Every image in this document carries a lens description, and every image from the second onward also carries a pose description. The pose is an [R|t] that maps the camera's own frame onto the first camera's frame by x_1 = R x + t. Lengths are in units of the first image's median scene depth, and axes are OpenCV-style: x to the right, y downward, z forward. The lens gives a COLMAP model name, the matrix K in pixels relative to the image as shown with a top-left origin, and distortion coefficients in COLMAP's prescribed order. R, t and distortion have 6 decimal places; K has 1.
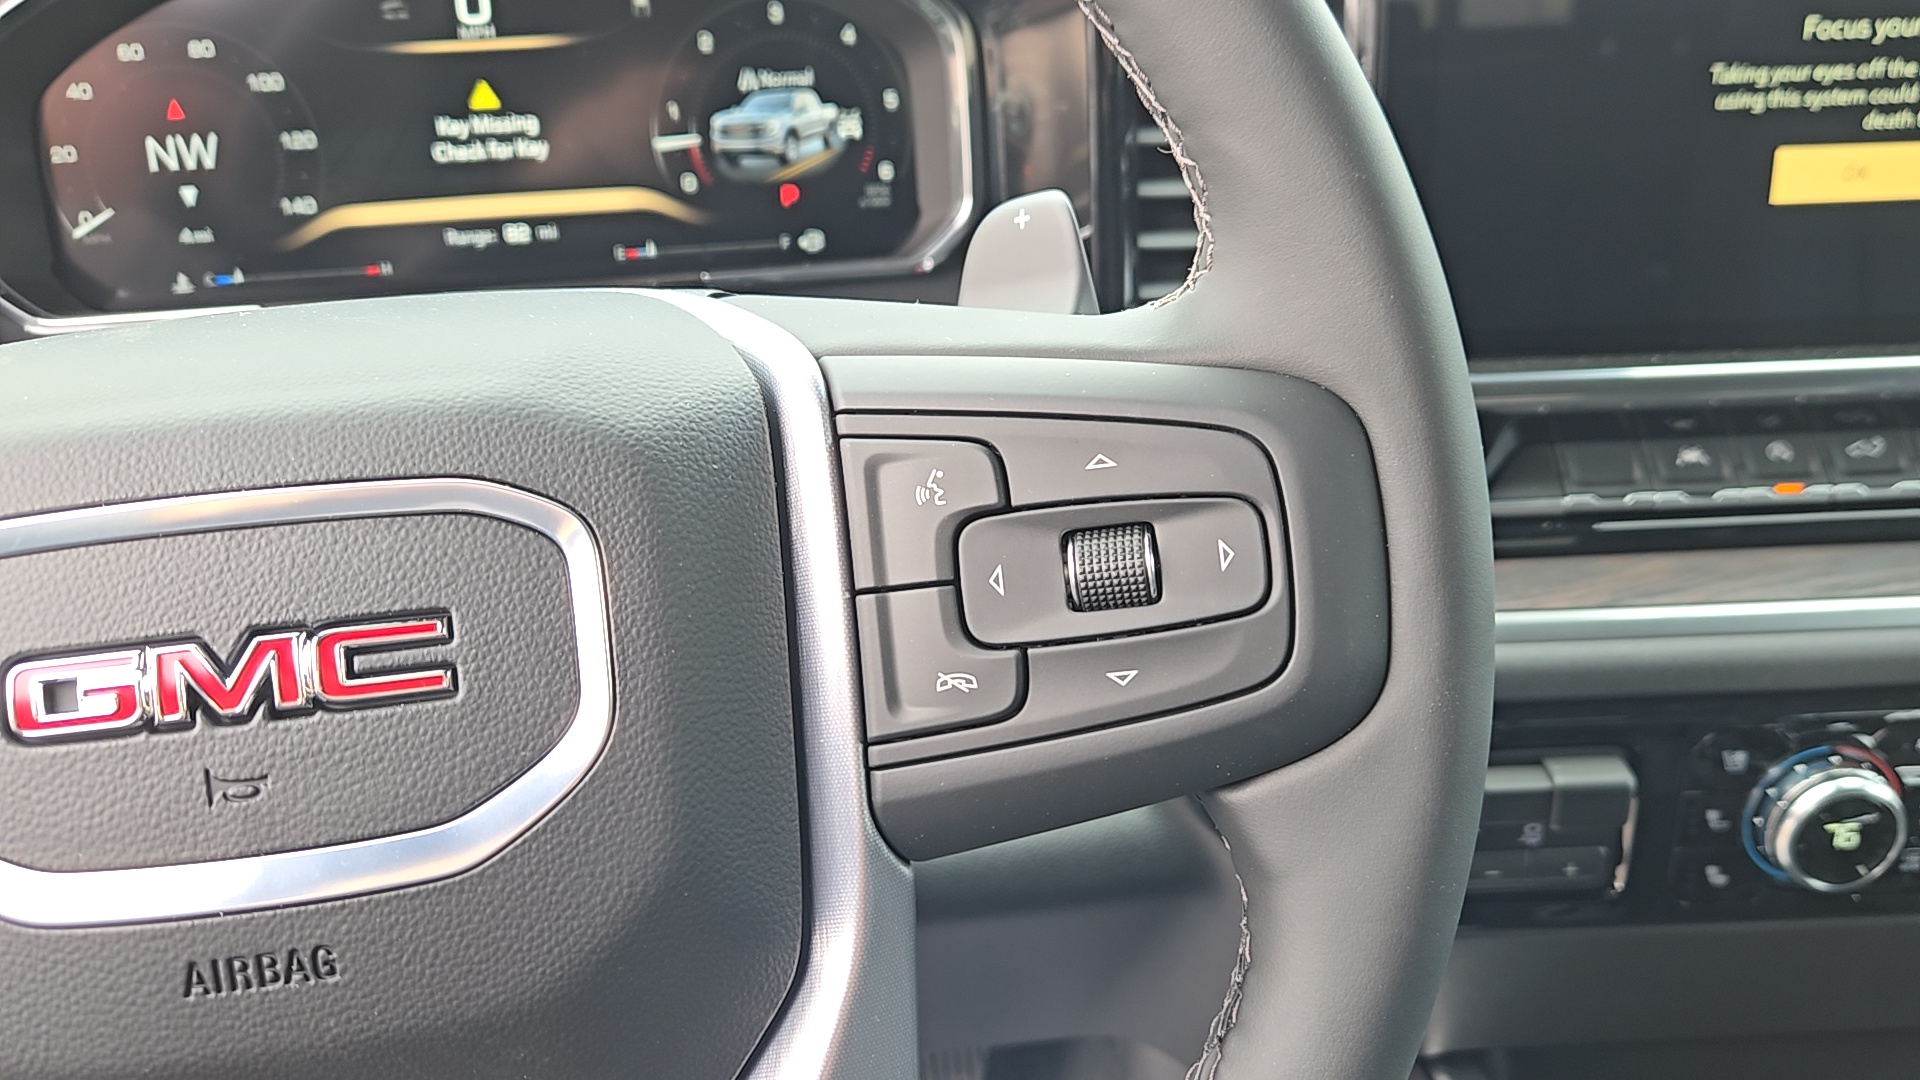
lens RADIAL K [[1619.8, 0, 960.0], [0, 1619.8, 540.0], [0, 0, 1]] dist [-0.008342, 0.003846]
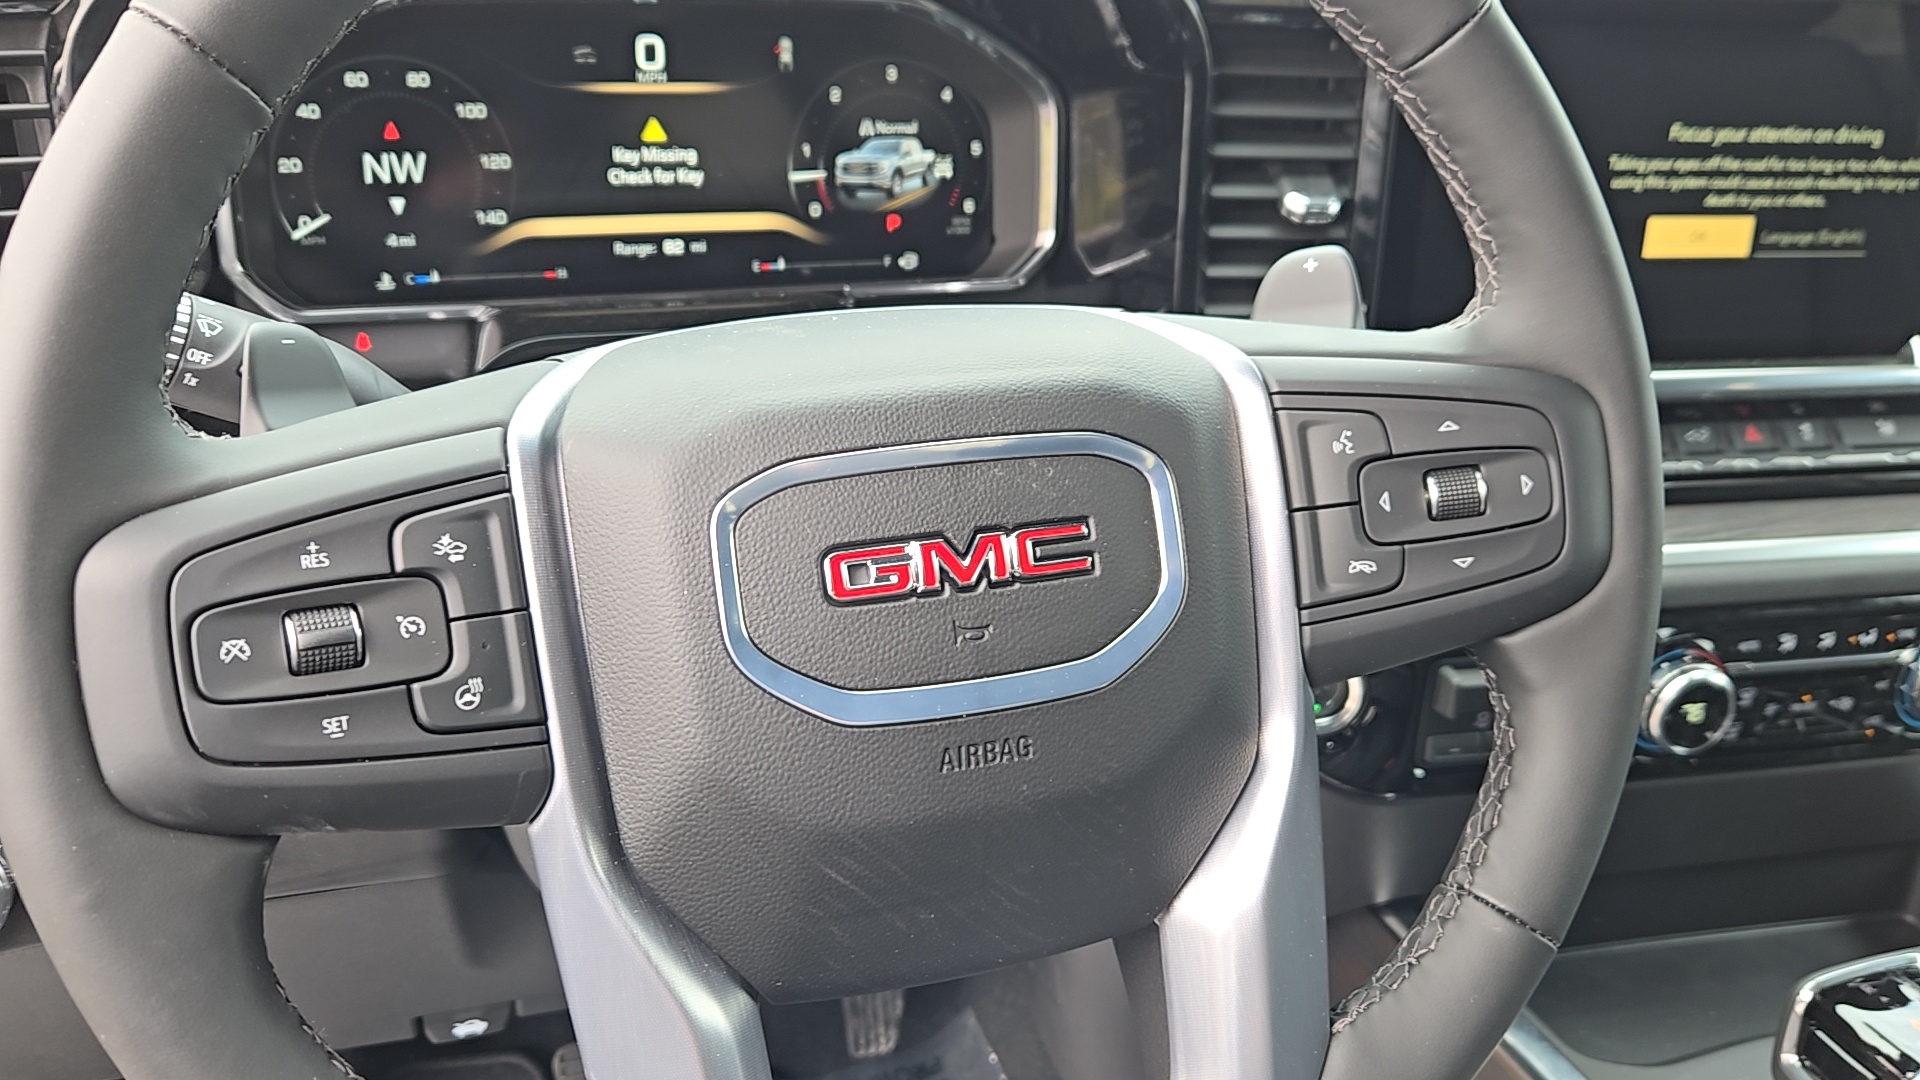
lens RADIAL K [[1592.7, 0, 963.3], [0, 1592.7, 540.8], [0, 0, 1]] dist [0.007437, -0.015176]
pose [[0.978335, -0.005688, 0.206948, -0.353967], [0.005659, 0.999984, 0.000729, 0.030248], [-0.206949, 0.000458, 0.978352, -0.214636]]
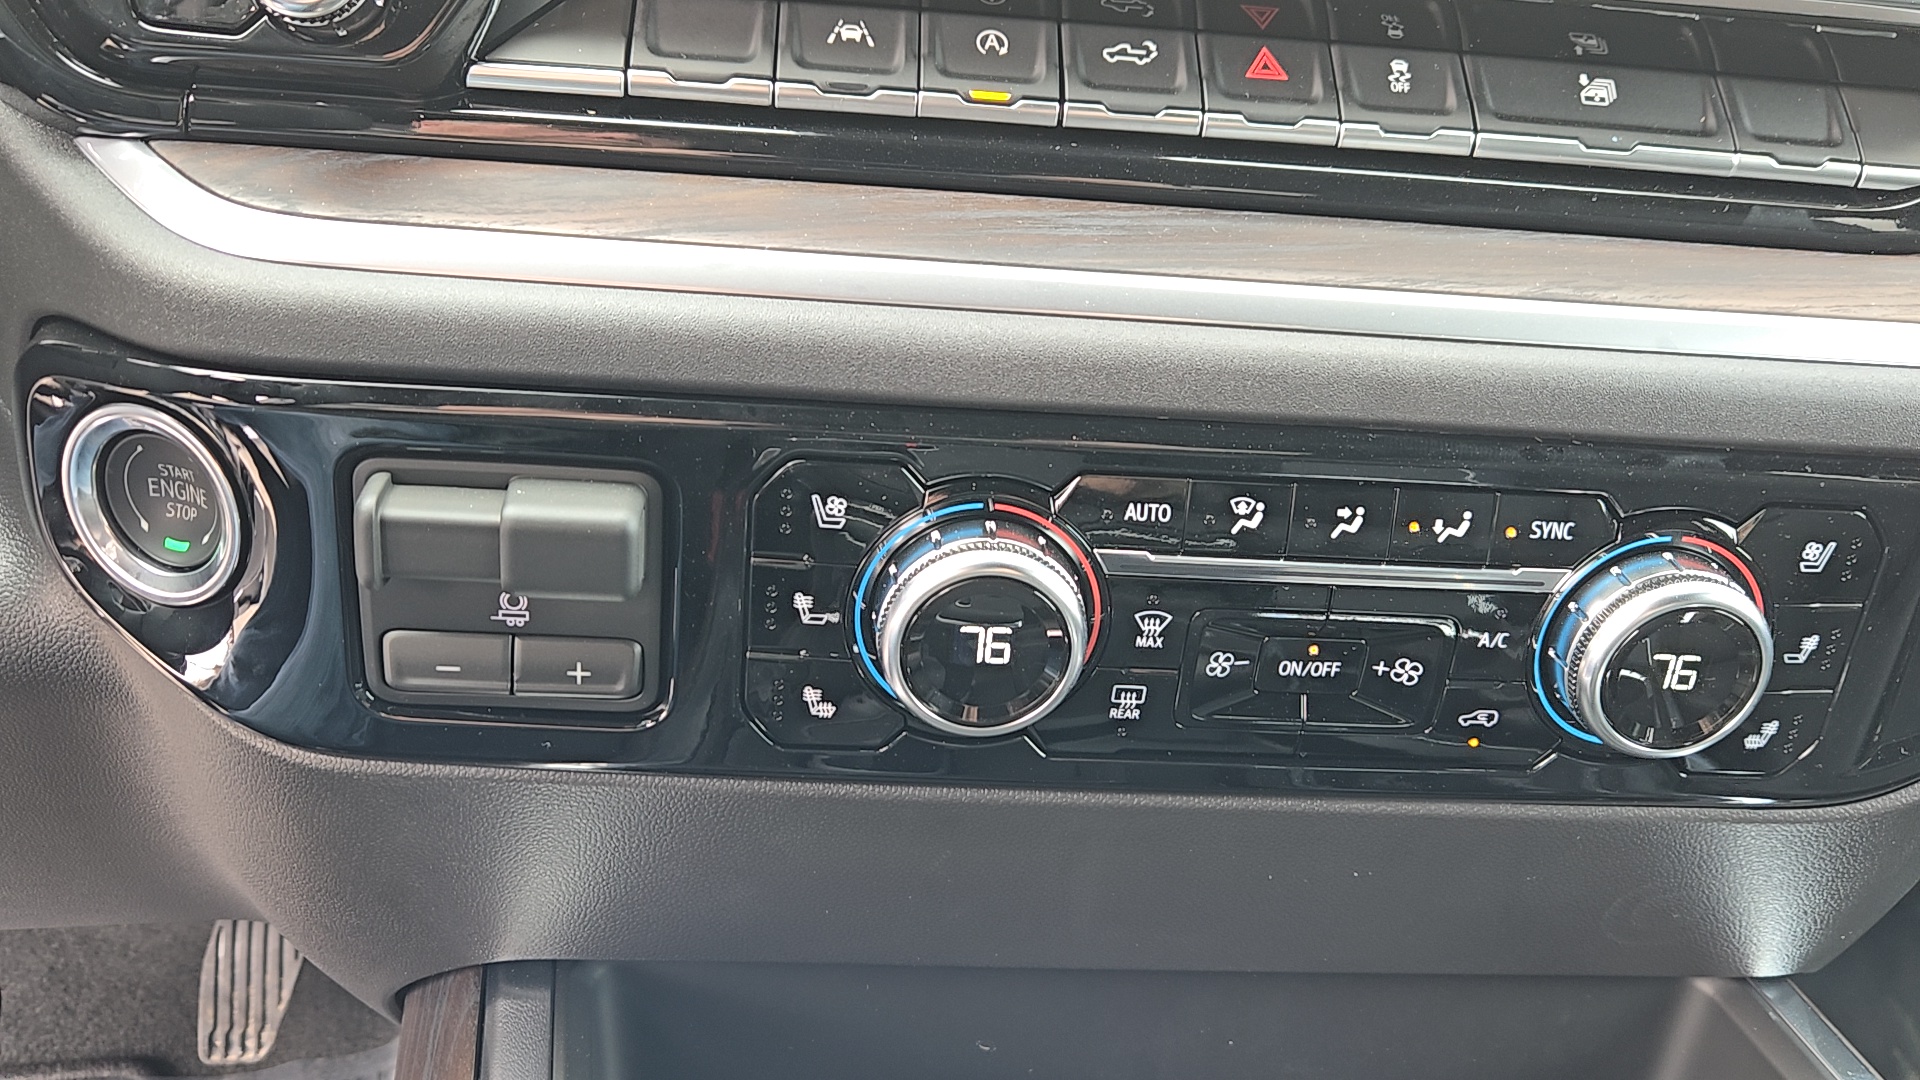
lens RADIAL K [[1619.8, 0, 960.0], [0, 1619.8, 540.0], [0, 0, 1]] dist [-0.008342, 0.003846]
pose [[0.992070, 0.087097, 0.090613, 0.476936], [-0.090792, 0.995164, 0.037480, 0.120711], [-0.086910, -0.045409, 0.995181, 0.385609]]
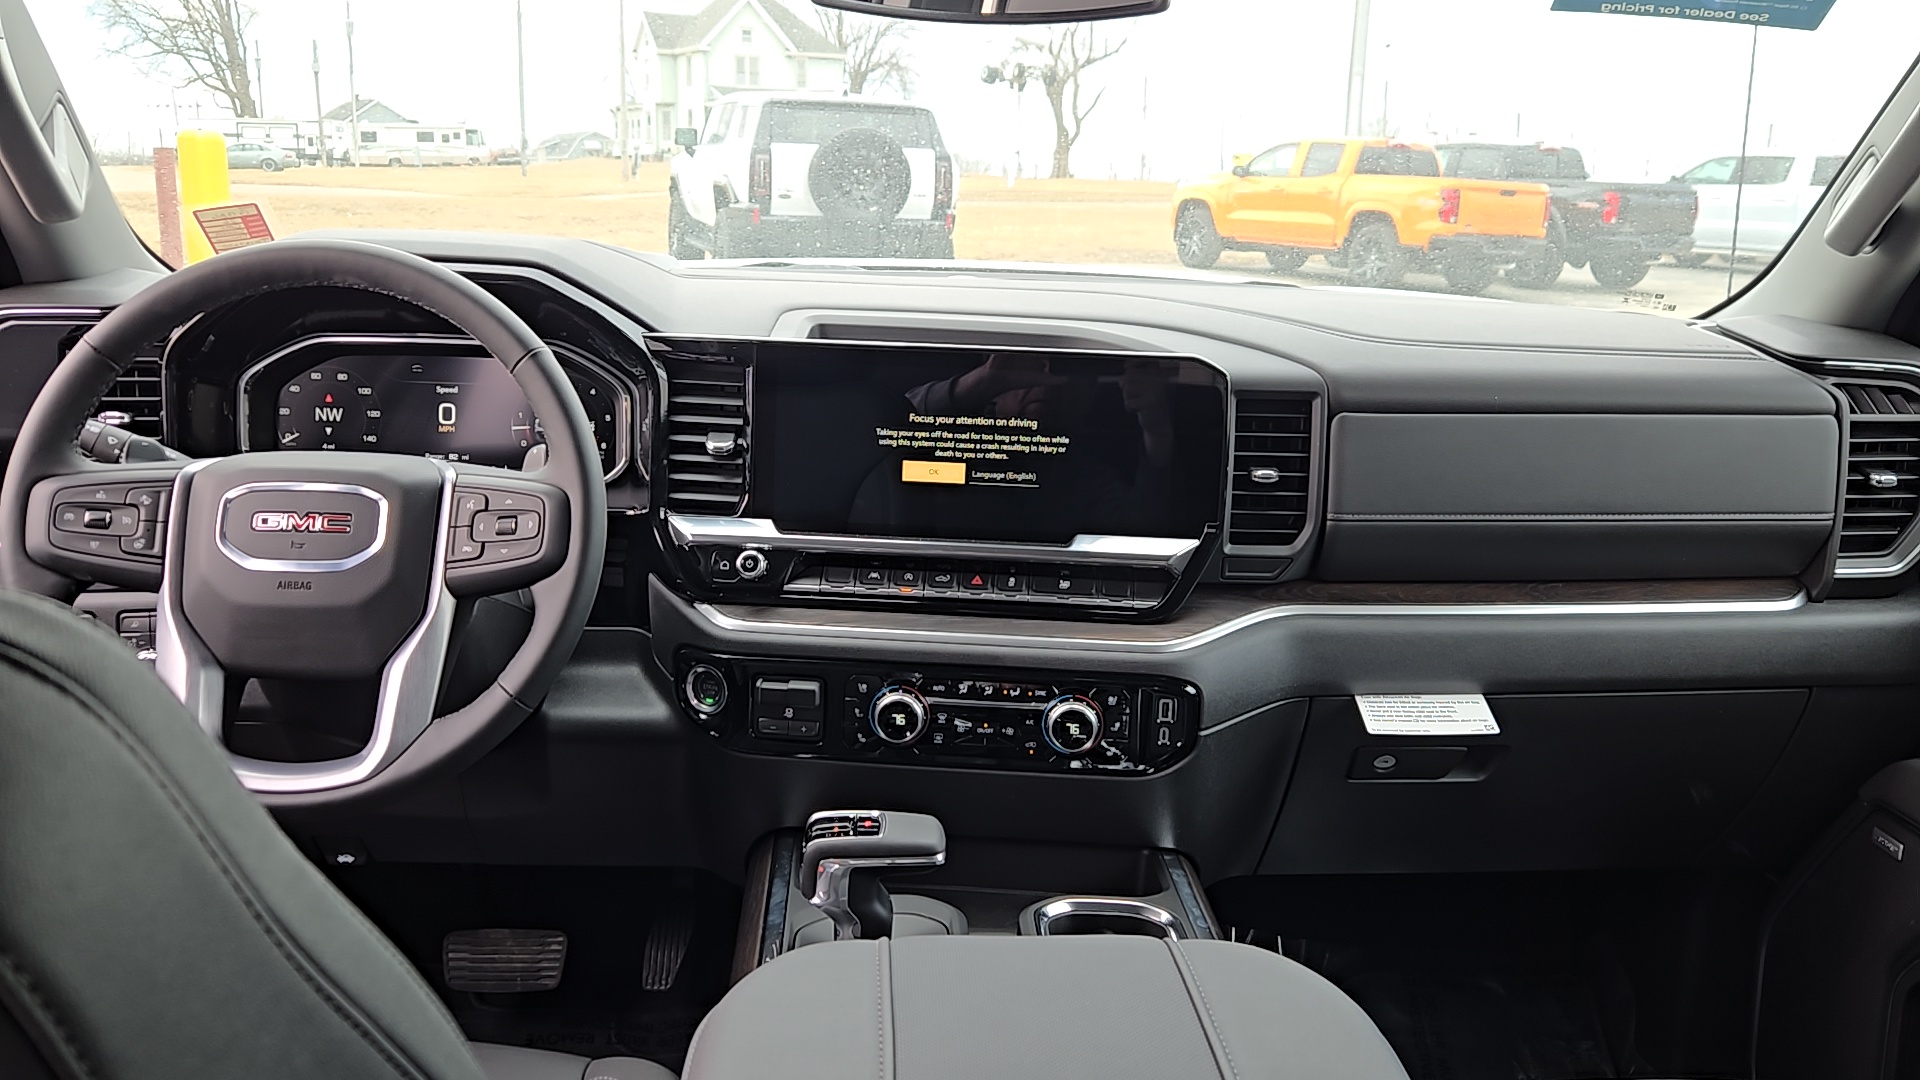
lens RADIAL K [[1653.2, 0, 990.3], [0, 1653.2, 538.6], [0, 0, 1]] dist [-0.000950, 0.006978]
pose [[0.993448, 0.085006, -0.076391, 0.871388], [-0.097965, 0.977629, -0.186131, 0.379112], [0.058859, 0.192395, 0.979551, -1.645686]]
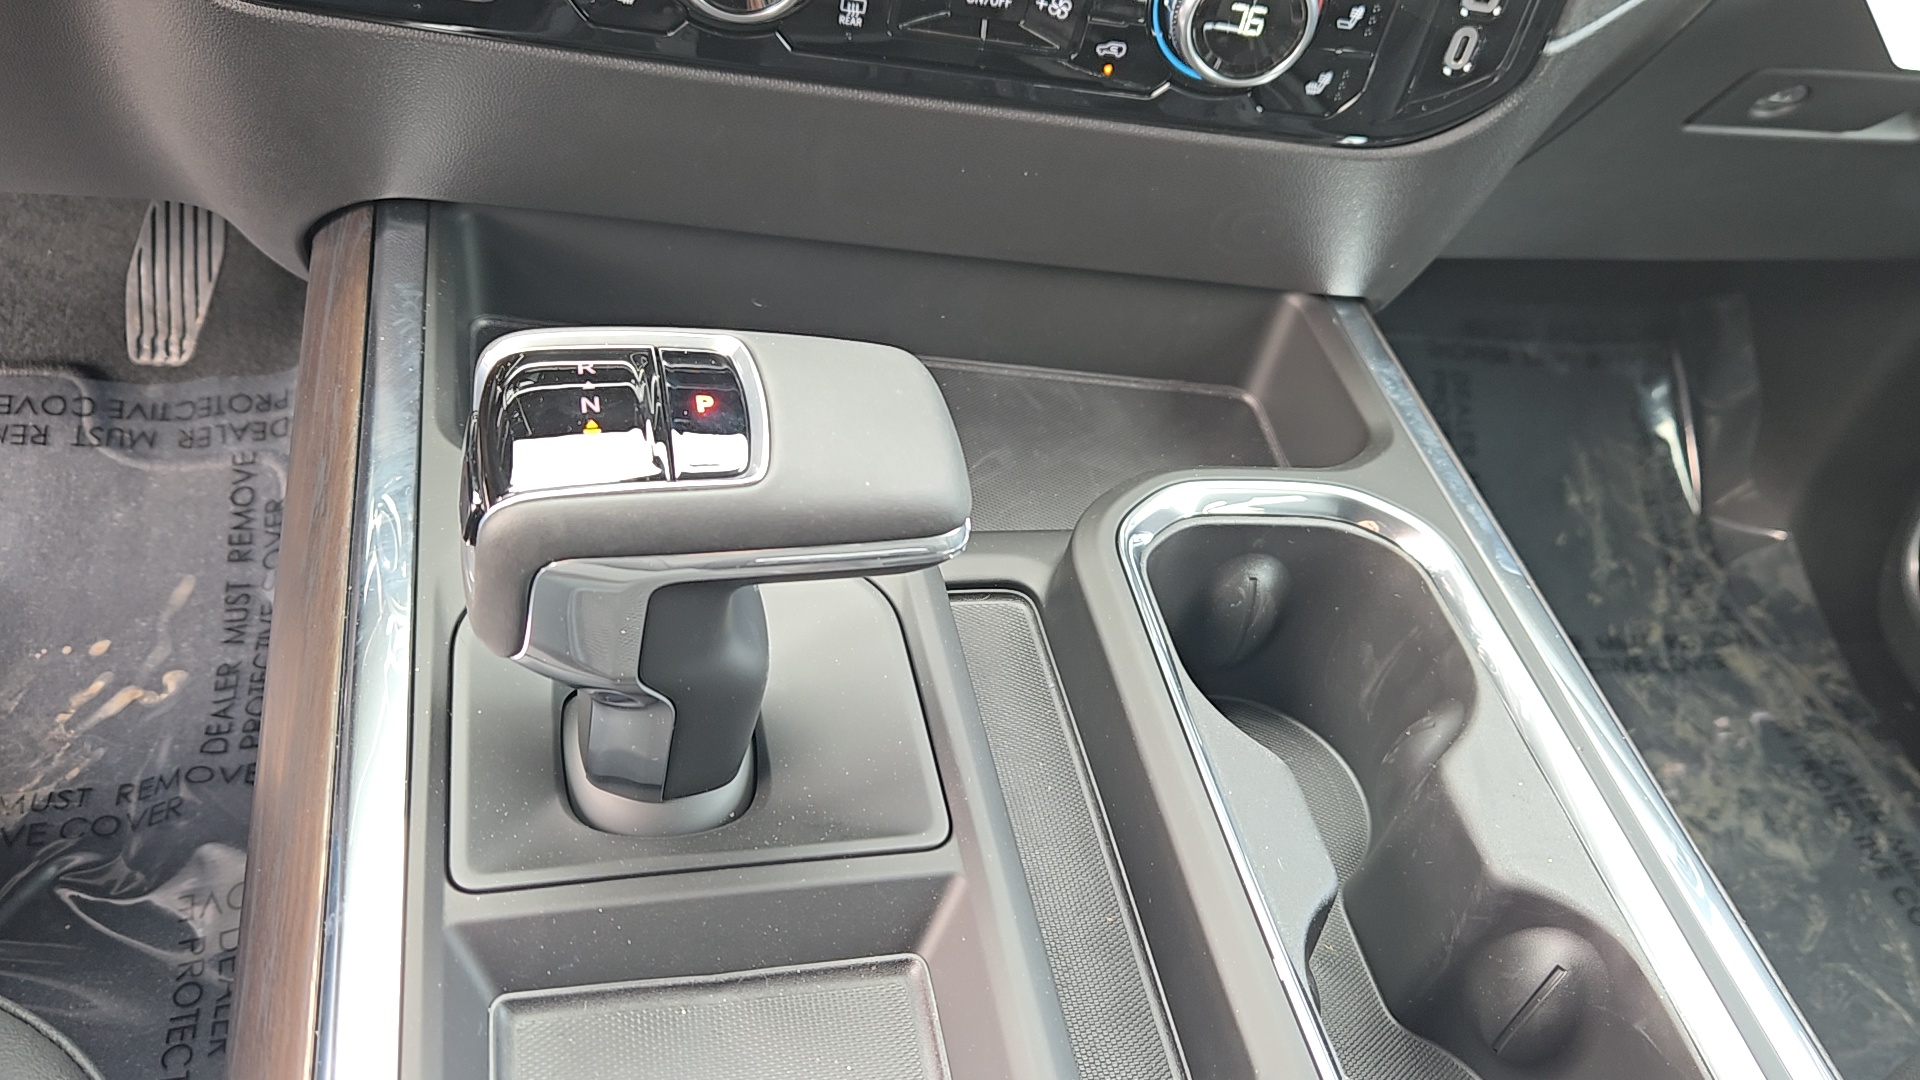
lens RADIAL K [[1619.8, 0, 960.0], [0, 1619.8, 540.0], [0, 0, 1]] dist [-0.008342, 0.003846]
pose [[0.975896, 0.119013, 0.182927, 0.540376], [-0.174019, 0.930200, 0.323180, 0.178321], [-0.131696, -0.347223, 0.928489, 0.086451]]
